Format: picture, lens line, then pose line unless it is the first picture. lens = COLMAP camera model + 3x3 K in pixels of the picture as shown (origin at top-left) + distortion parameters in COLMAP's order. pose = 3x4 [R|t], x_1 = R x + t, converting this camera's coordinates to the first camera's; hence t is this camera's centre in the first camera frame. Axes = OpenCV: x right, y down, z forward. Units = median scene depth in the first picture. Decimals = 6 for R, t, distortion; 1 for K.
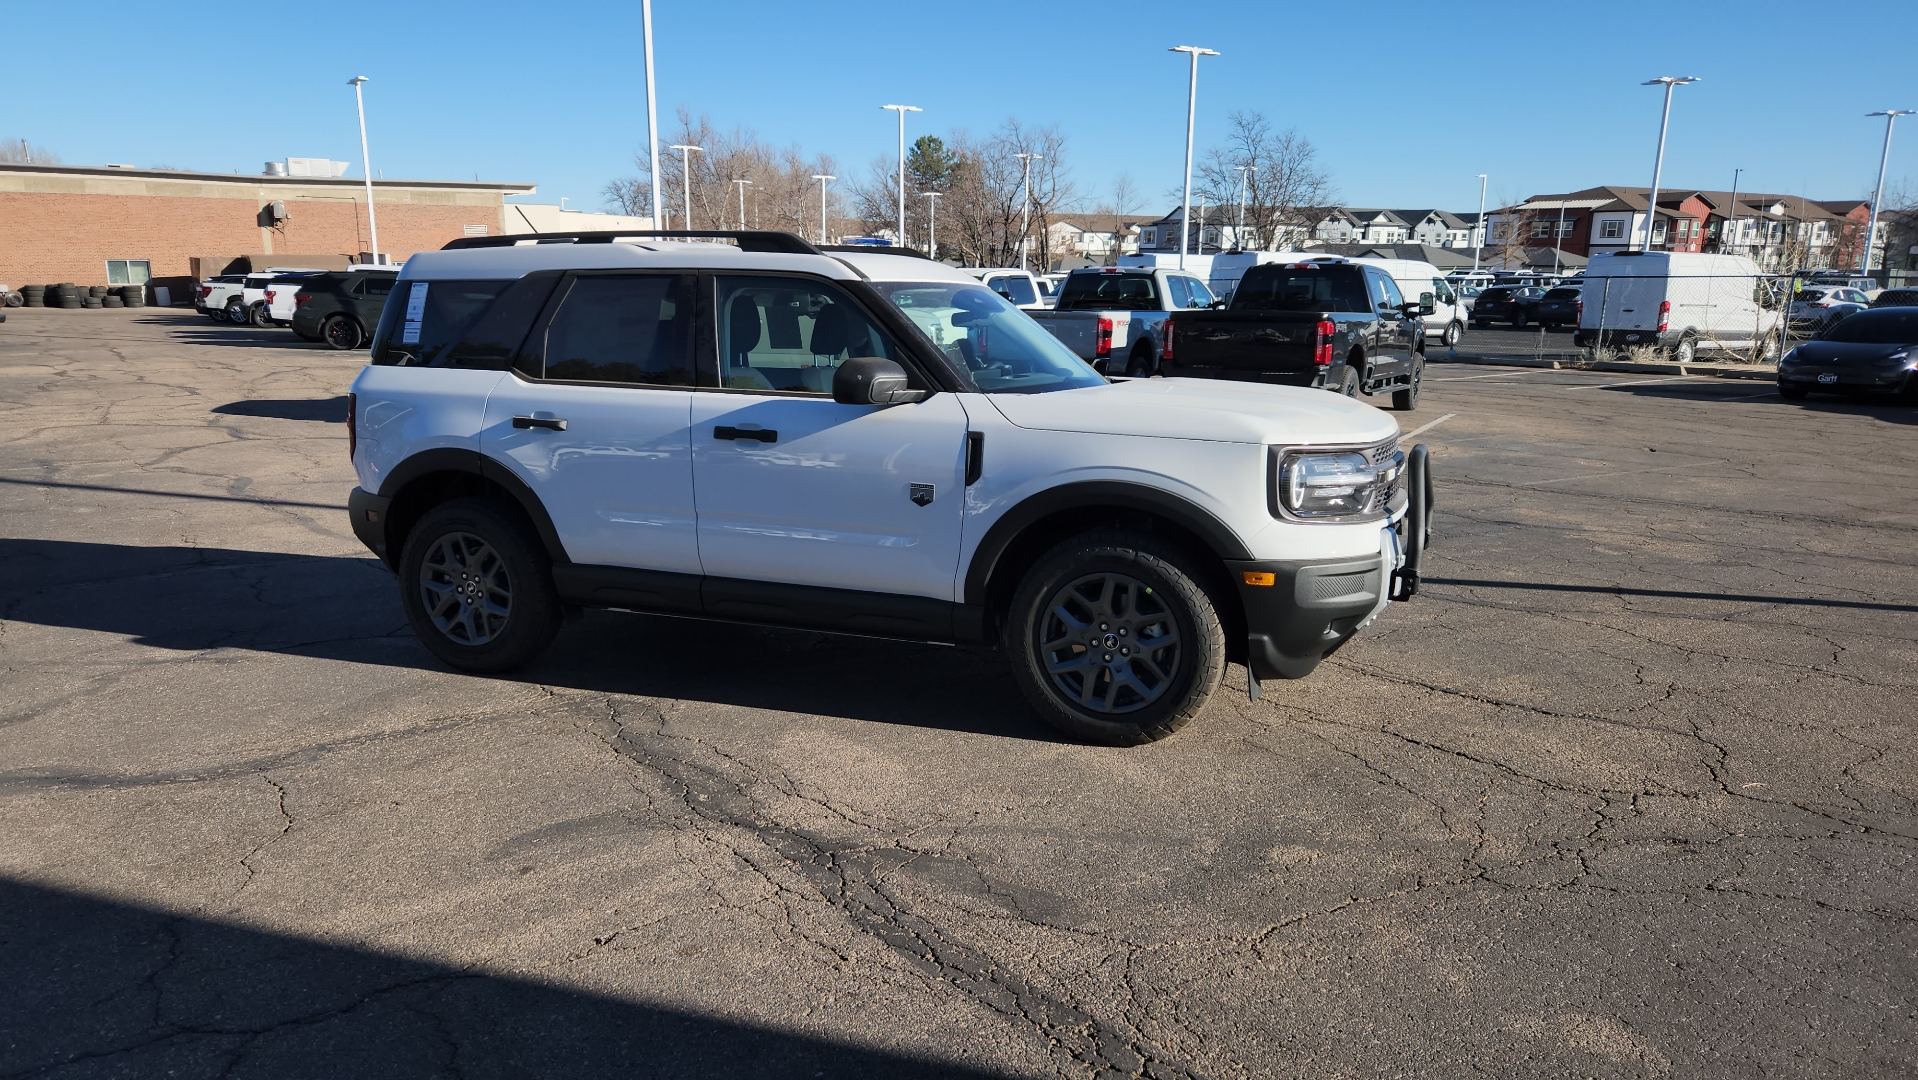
lens RADIAL K [[1283.9, 0, 927.5], [0, 1283.9, 537.8], [0, 0, 1]] dist [0.073744, -0.064002]
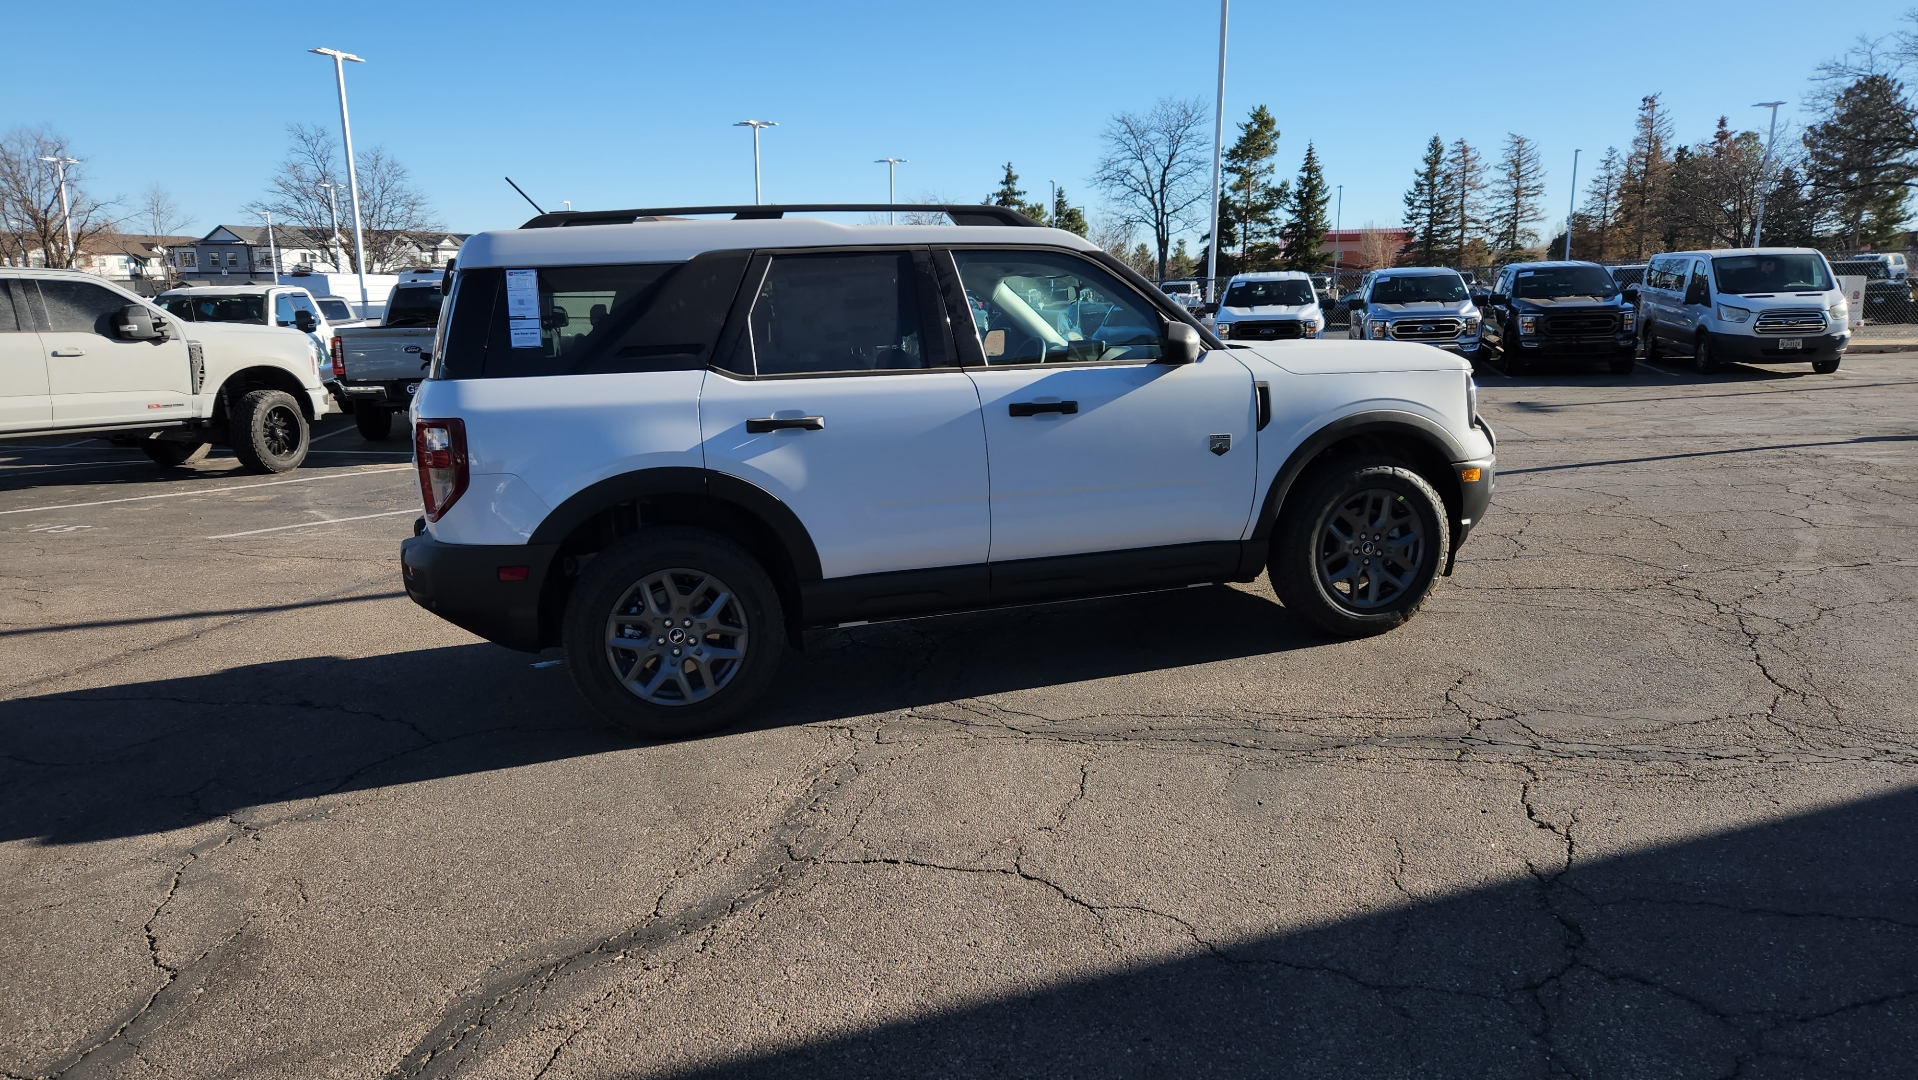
lens RADIAL K [[1284.5, 0, 930.5], [0, 1284.5, 540.8], [0, 0, 1]] dist [0.070196, -0.056440]
pose [[0.767732, -0.144677, 0.624225, -0.696875], [0.154831, 0.987195, 0.038377, -0.026364], [-0.621784, 0.067186, 0.780302, 0.242312]]
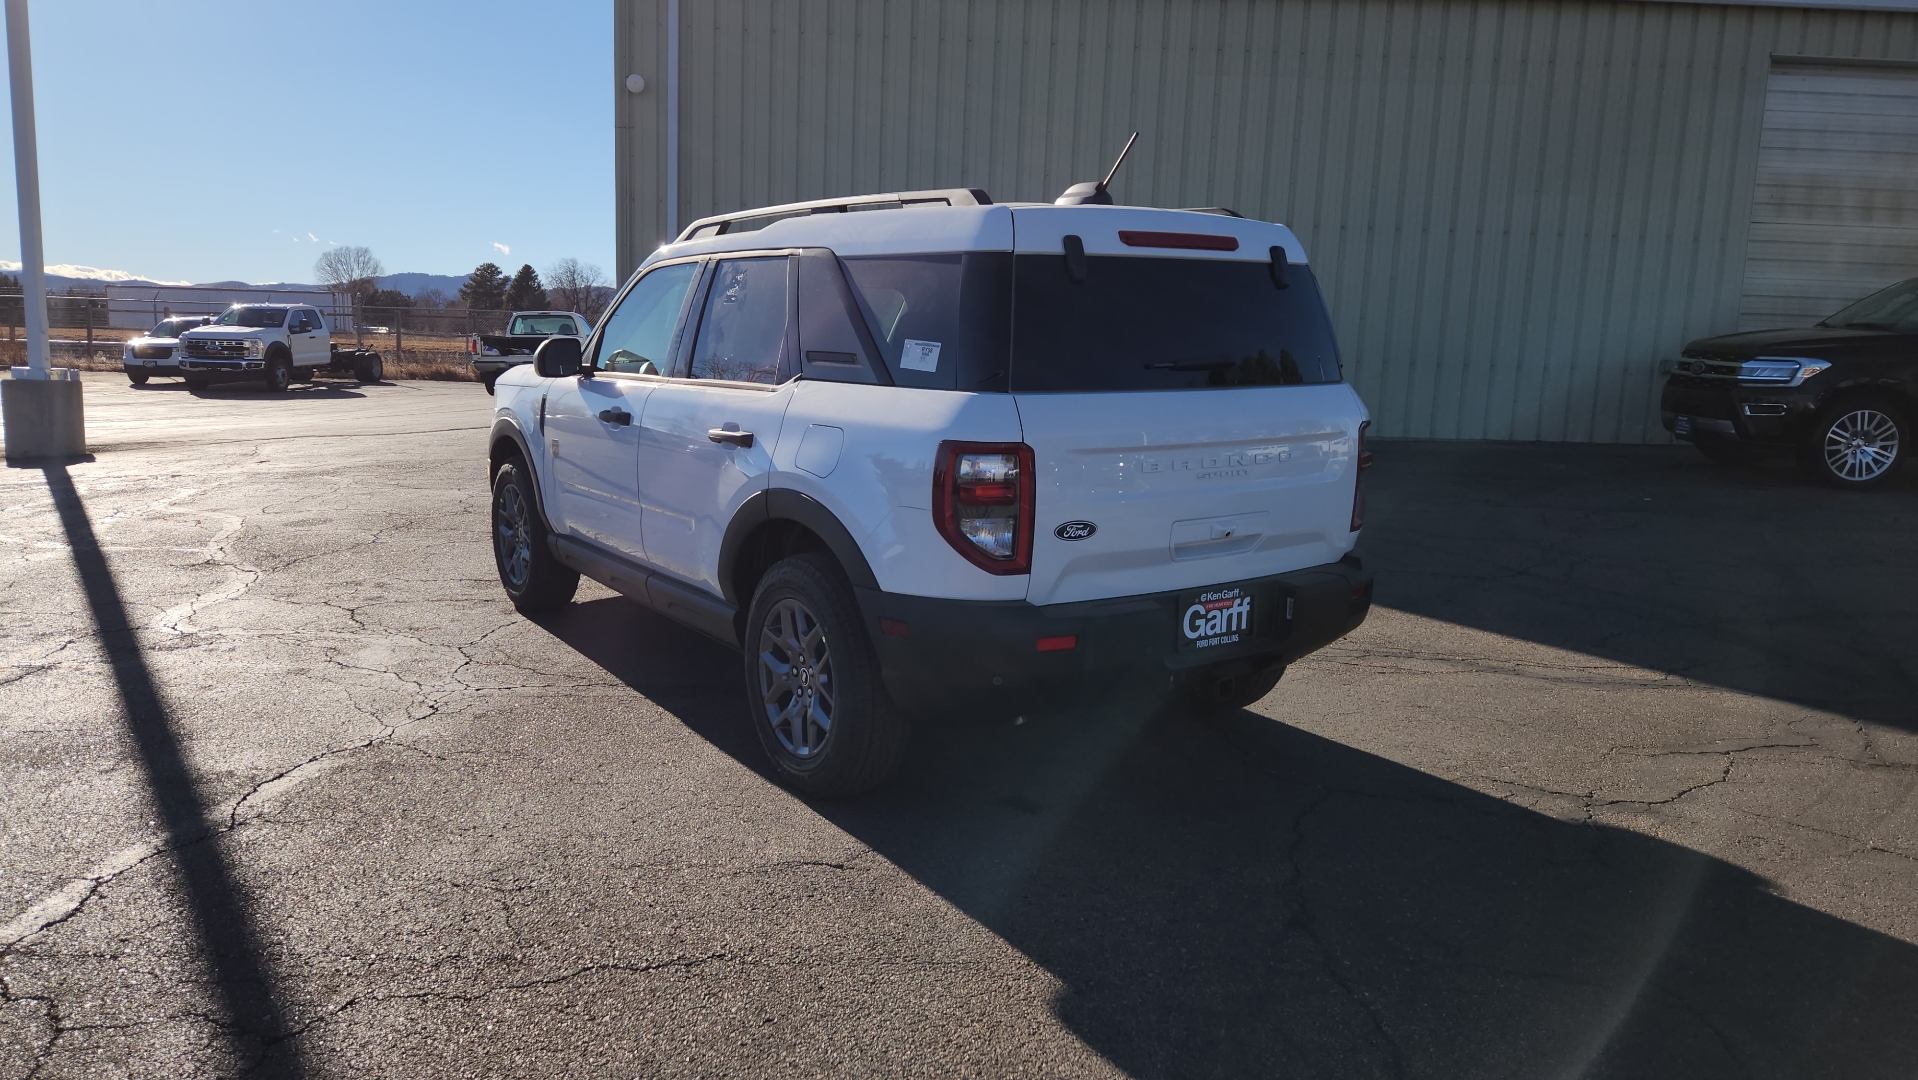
lens RADIAL K [[1283.9, 0, 928.1], [0, 1283.9, 538.2], [0, 0, 1]] dist [0.073744, -0.064002]
pose [[-0.842712, -0.105742, 0.527878, -0.623419], [0.074868, 0.947976, 0.309414, -0.290900], [-0.533134, 0.300268, -0.790953, 1.720331]]
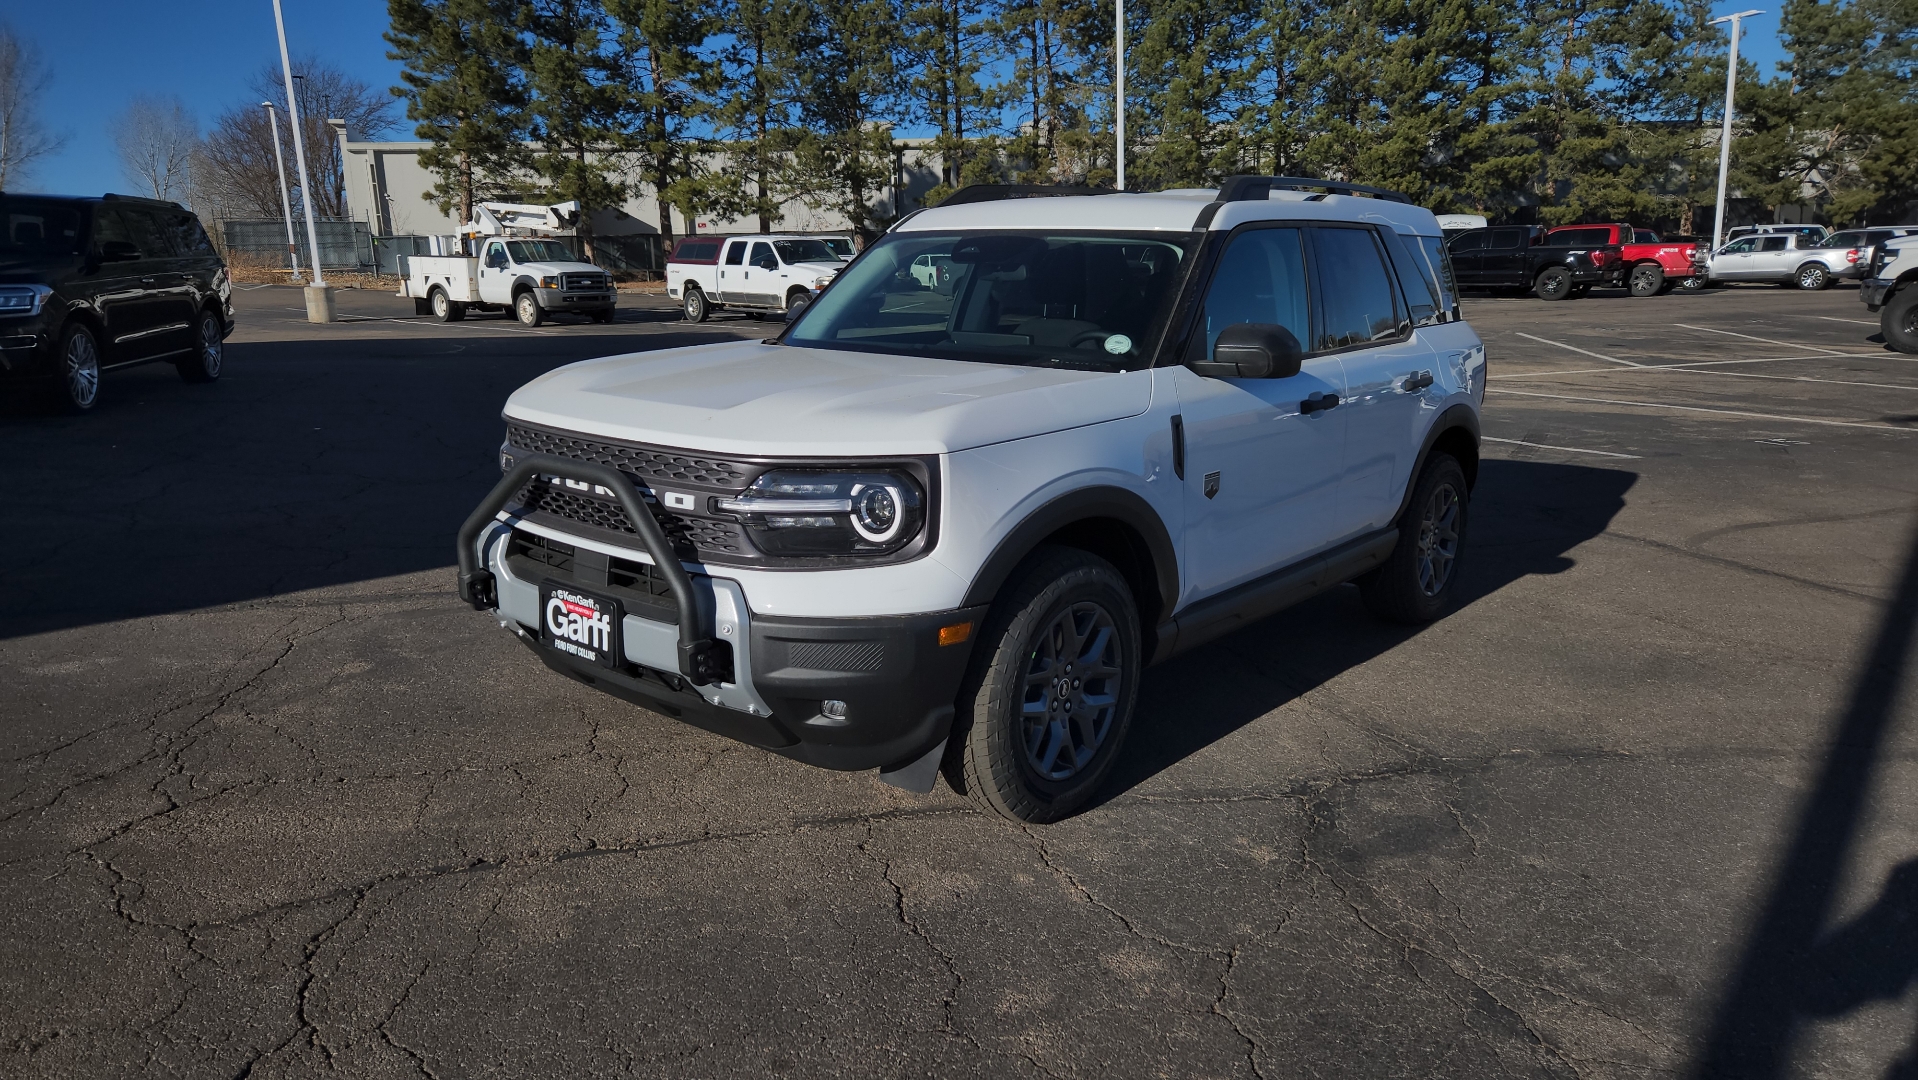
lens RADIAL K [[1284.5, 0, 933.8], [0, 1284.5, 527.0], [0, 0, 1]] dist [0.070196, -0.056440]
pose [[-0.291407, 0.191099, -0.937317, 0.801337], [-0.174107, 0.952882, 0.248402, -0.197240], [0.940621, 0.235580, -0.244405, 1.119403]]
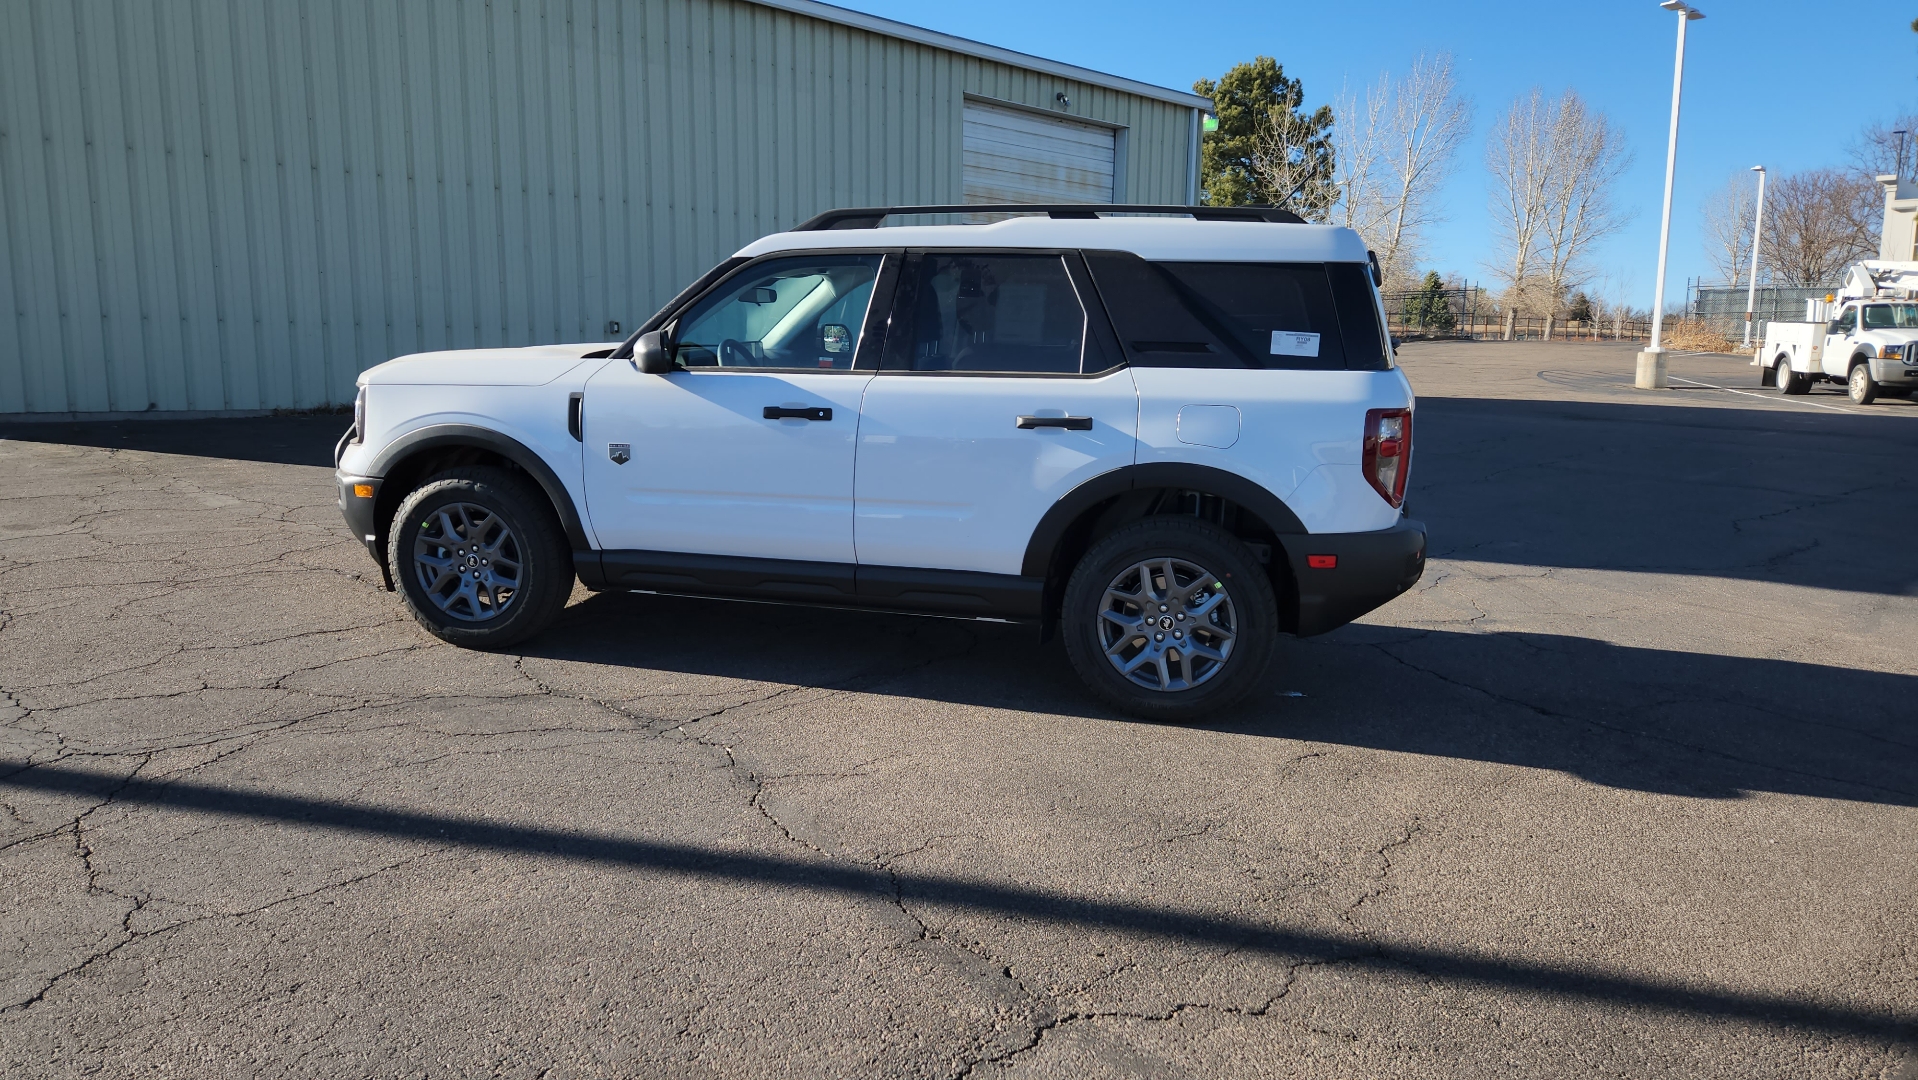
lens RADIAL K [[1284.5, 0, 933.7], [0, 1284.5, 539.4], [0, 0, 1]] dist [0.070196, -0.056440]
pose [[-0.986817, 0.006416, -0.161710, 0.059583], [-0.050135, 0.937940, 0.343154, -0.329172], [0.153876, 0.346738, -0.925254, 1.935160]]
